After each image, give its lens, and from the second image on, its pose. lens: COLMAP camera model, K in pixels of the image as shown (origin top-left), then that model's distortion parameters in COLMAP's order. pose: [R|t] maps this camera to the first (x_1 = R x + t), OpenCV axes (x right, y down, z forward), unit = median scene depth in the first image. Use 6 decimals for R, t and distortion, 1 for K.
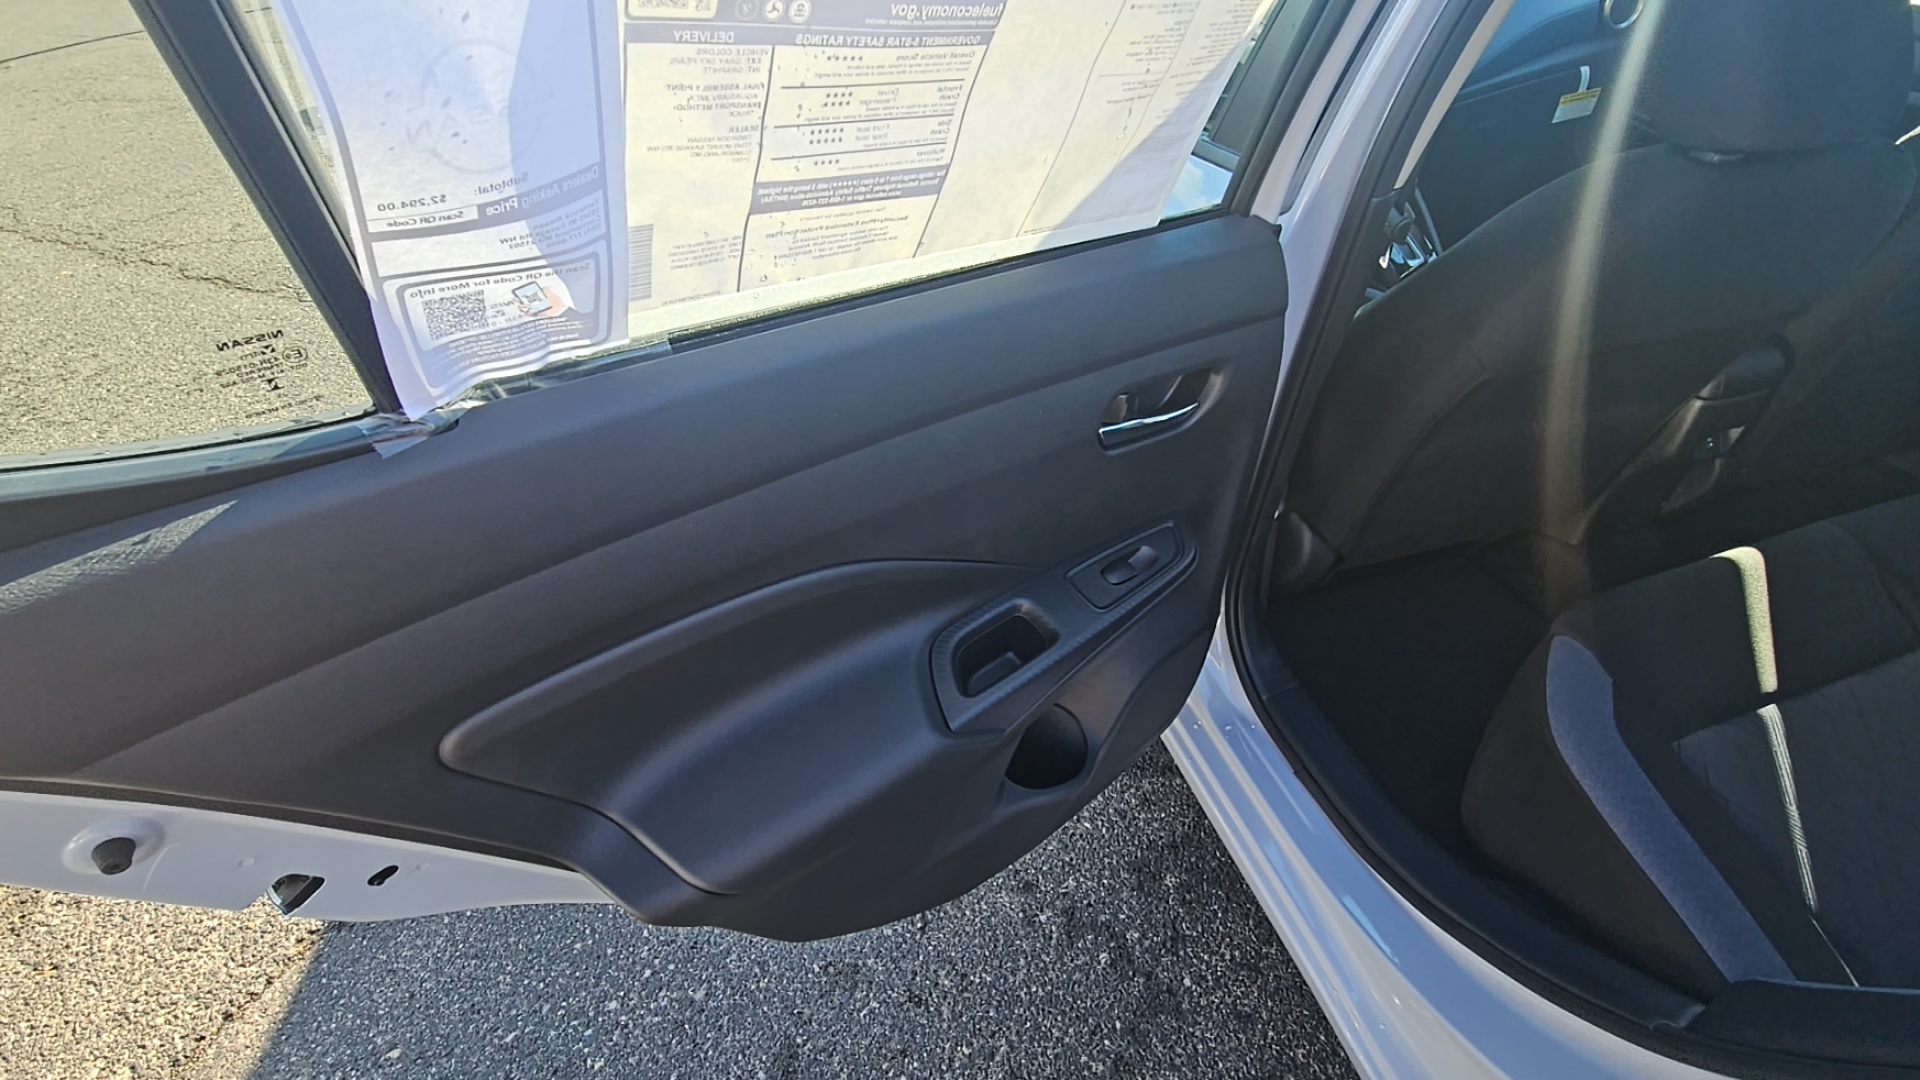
lens RADIAL K [[849.5, 0, 960.0], [0, 849.5, 540.0], [0, 0, 1]] dist [0.024144, -0.015991]
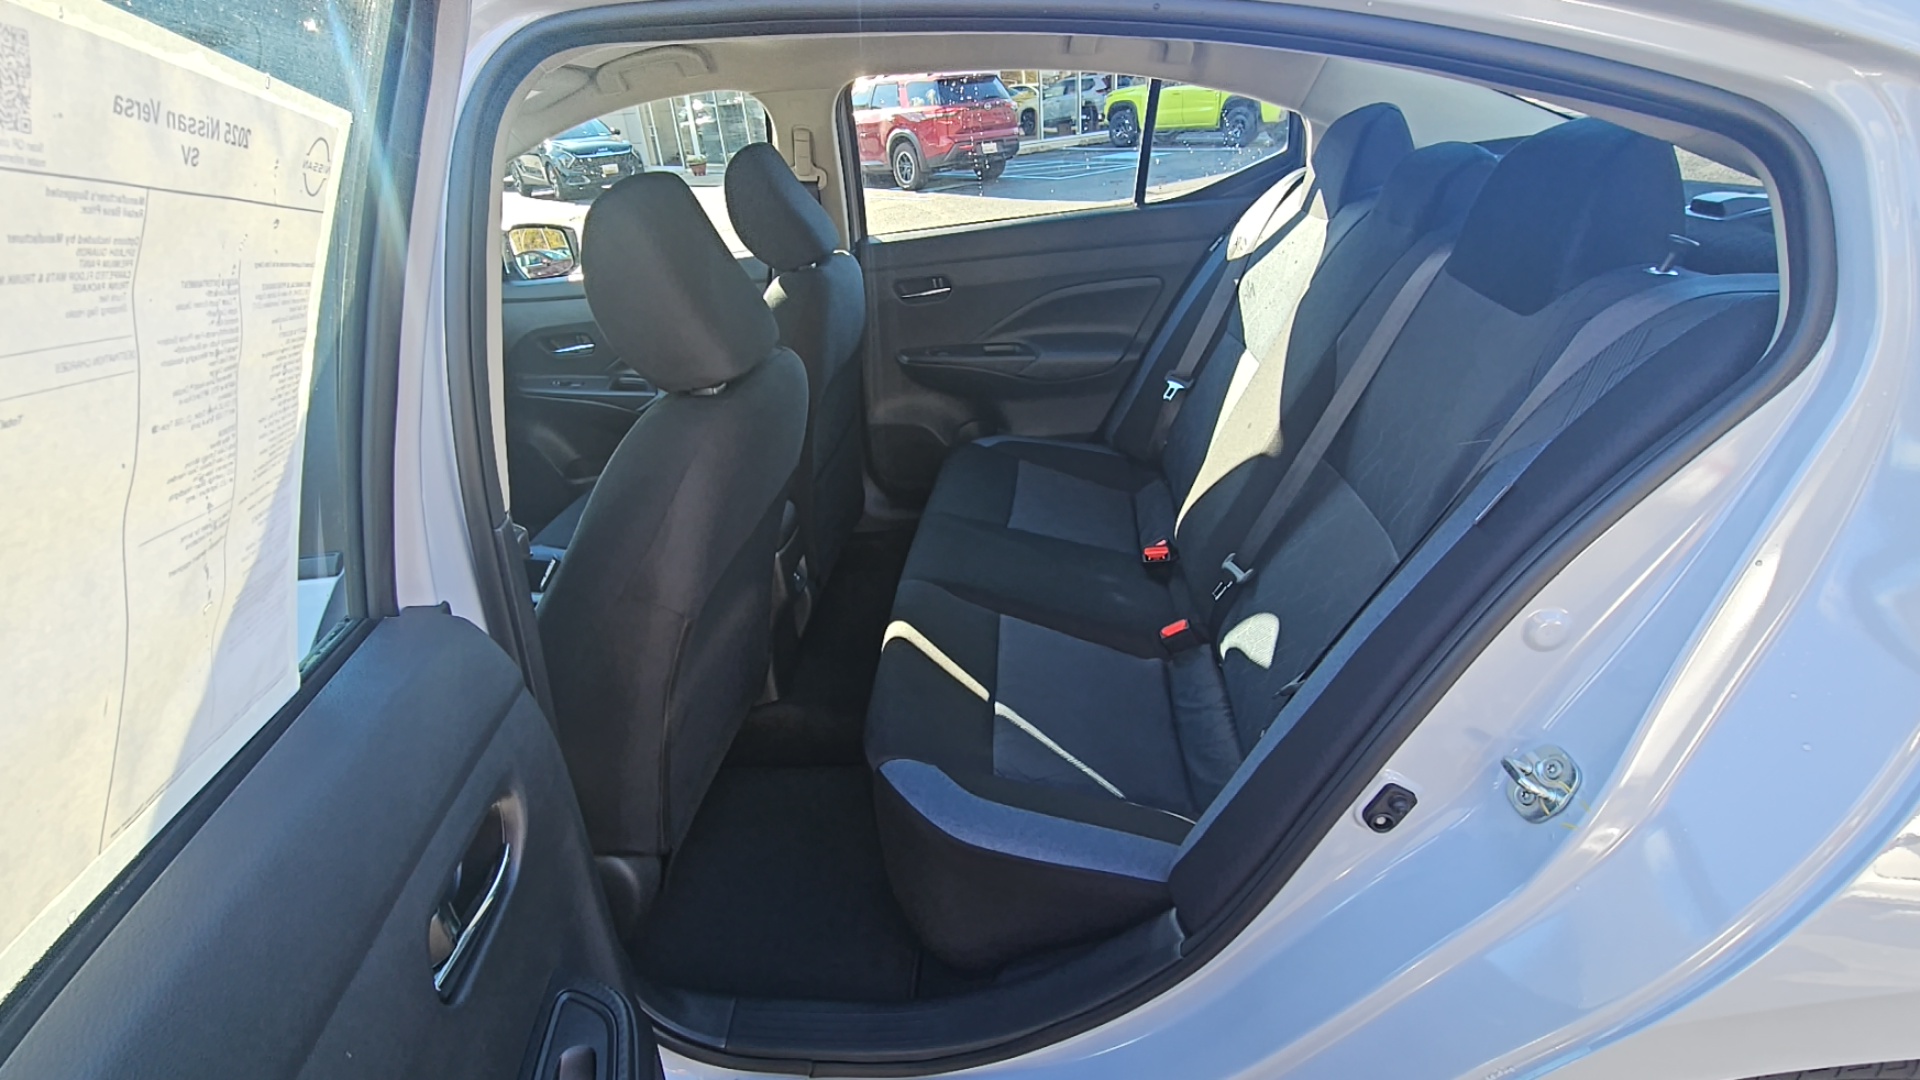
lens RADIAL K [[849.5, 0, 960.0], [0, 849.5, 540.0], [0, 0, 1]] dist [0.024144, -0.015991]
pose [[0.361001, -0.405428, 0.839825, -0.088809], [0.640974, 0.761990, 0.092329, -0.188485], [-0.677371, 0.504975, 0.534947, 0.246105]]
